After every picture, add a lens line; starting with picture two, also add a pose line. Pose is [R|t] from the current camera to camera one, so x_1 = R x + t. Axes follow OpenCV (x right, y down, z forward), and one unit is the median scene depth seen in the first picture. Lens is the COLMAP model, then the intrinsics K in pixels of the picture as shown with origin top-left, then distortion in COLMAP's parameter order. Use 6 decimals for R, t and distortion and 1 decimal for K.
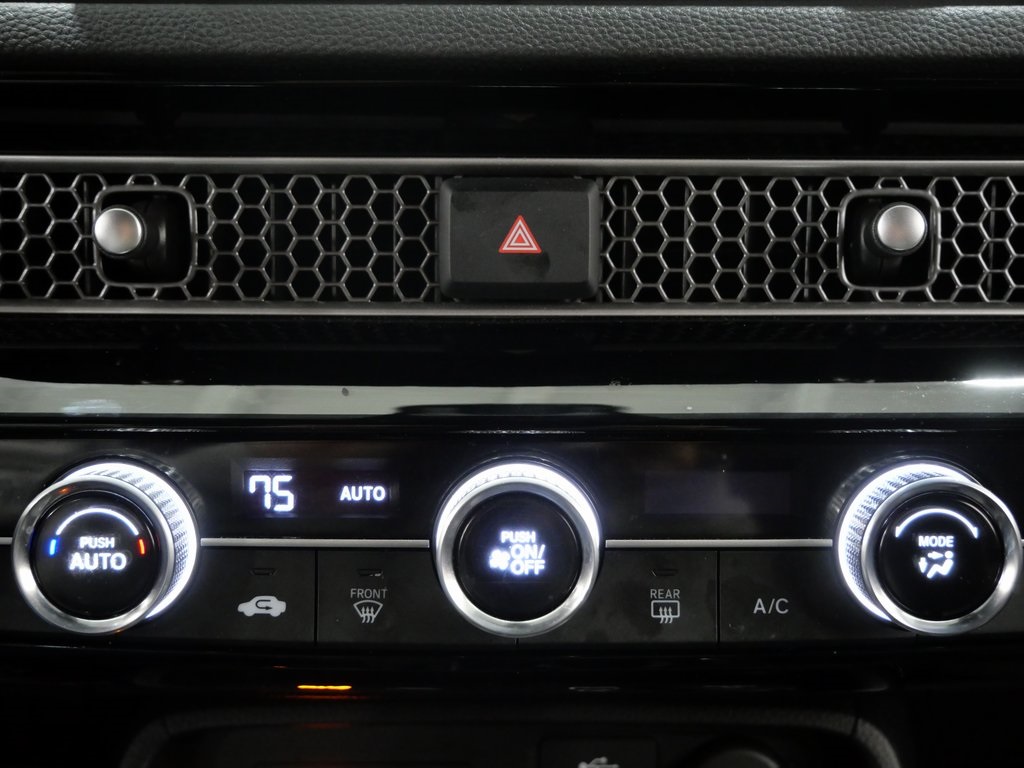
lens RADIAL K [[1321.8, 0, 508.7], [0, 1321.8, 385.0], [0, 0, 1]] dist [0.049929, 0.000000]
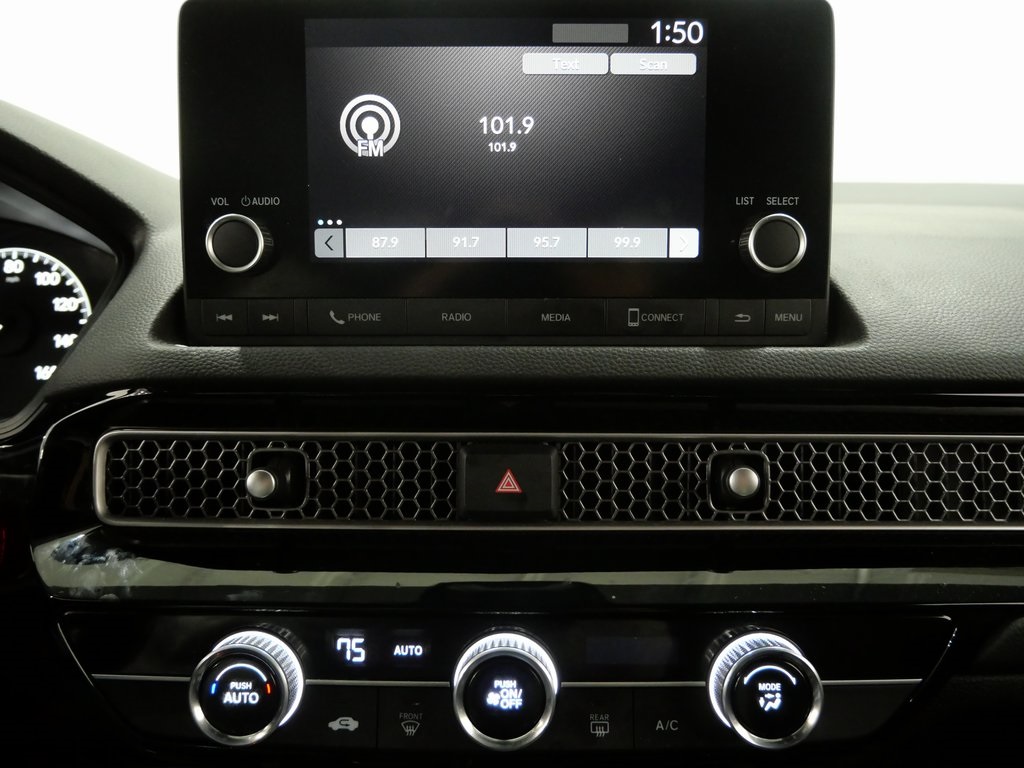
lens RADIAL K [[852.3, 0, 508.2], [0, 852.3, 383.7], [0, 0, 1]] dist [-0.014045, -0.000942]
pose [[0.999909, 0.000340, -0.013453, 0.023111], [-0.001831, 0.993820, -0.110993, -0.122574], [0.013332, 0.111007, 0.993730, -0.045796]]
